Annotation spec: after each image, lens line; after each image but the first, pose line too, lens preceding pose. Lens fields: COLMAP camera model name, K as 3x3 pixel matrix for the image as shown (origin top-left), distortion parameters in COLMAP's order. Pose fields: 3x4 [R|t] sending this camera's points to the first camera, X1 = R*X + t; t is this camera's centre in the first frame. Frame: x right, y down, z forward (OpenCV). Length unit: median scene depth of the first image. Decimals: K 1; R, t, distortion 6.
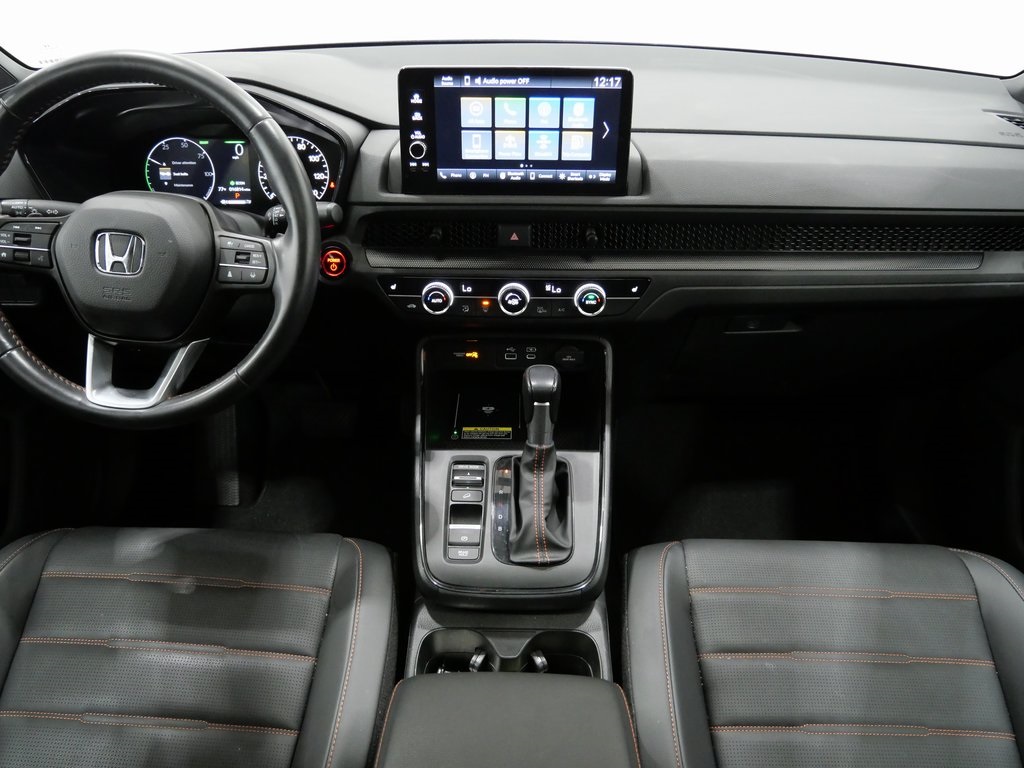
lens RADIAL K [[724.8, 0, 516.5], [0, 724.8, 382.4], [0, 0, 1]] dist [-0.040863, 0.000178]
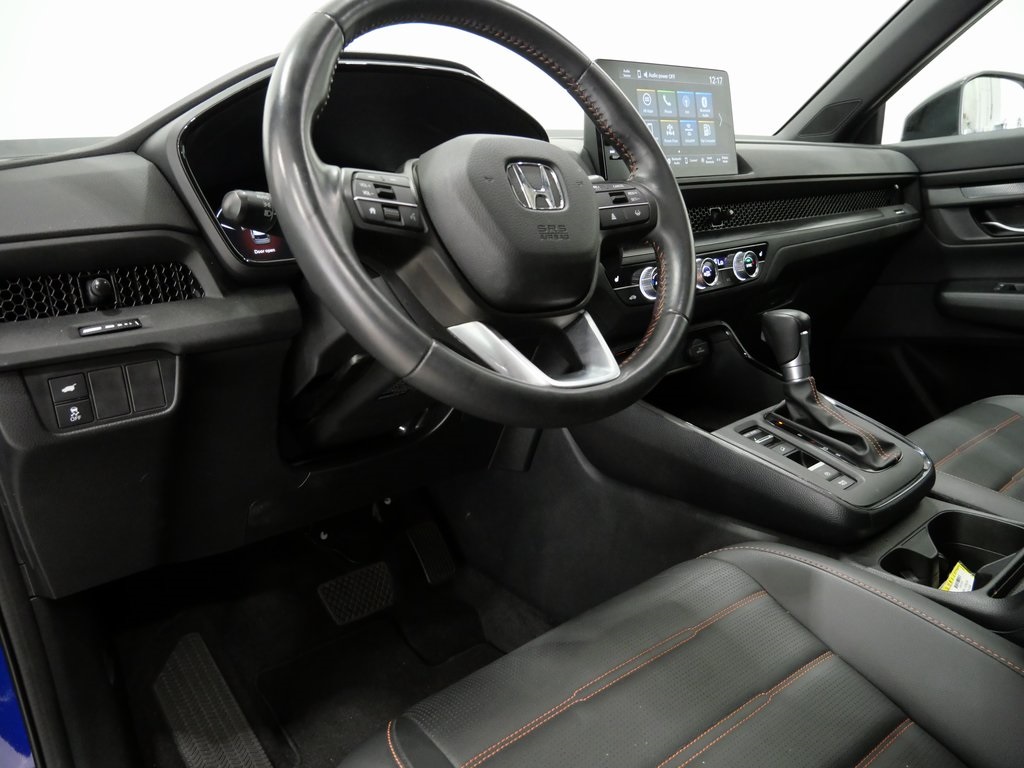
lens RADIAL K [[724.8, 0, 514.2], [0, 724.8, 386.7], [0, 0, 1]] dist [-0.040863, 0.000178]
pose [[0.768359, -0.223184, 0.599845, -0.907111], [0.415255, 0.887022, -0.201878, 0.131290], [-0.487019, 0.404203, 0.774230, 0.414980]]
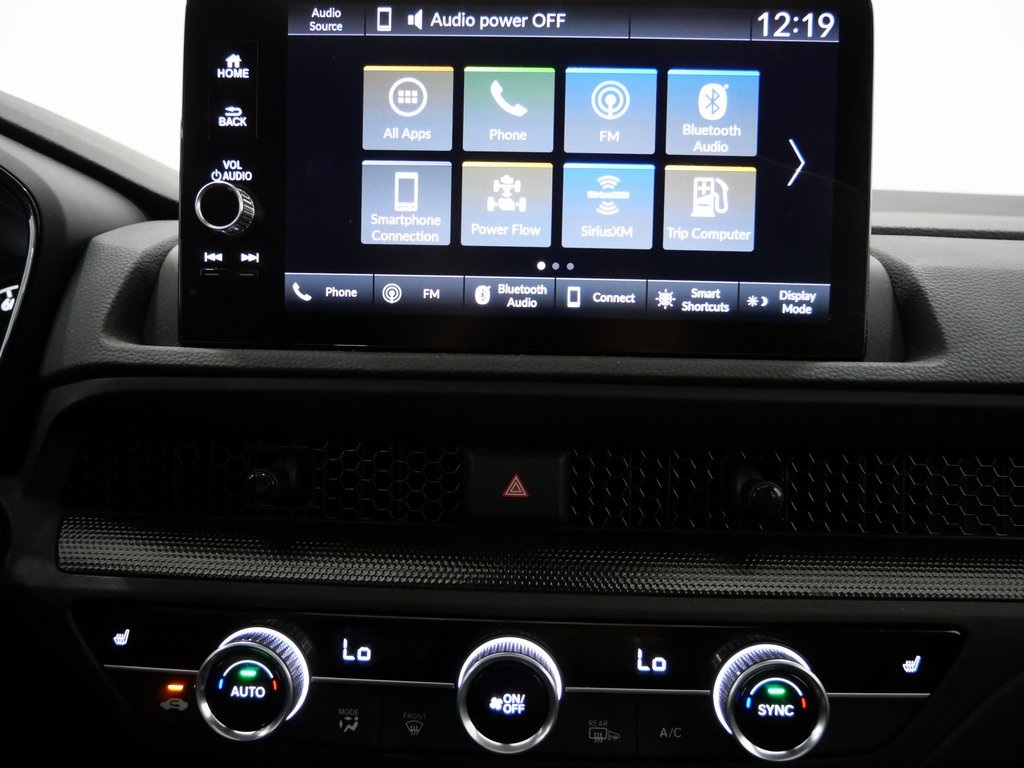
lens RADIAL K [[823.2, 0, 506.5], [0, 823.2, 378.7], [0, 0, 1]] dist [-0.042567, 0.028542]
pose [[0.999508, 0.013819, -0.028166, 0.002725], [-0.024227, 0.910376, -0.413072, -0.097637], [0.019933, 0.413551, 0.910263, 0.672399]]
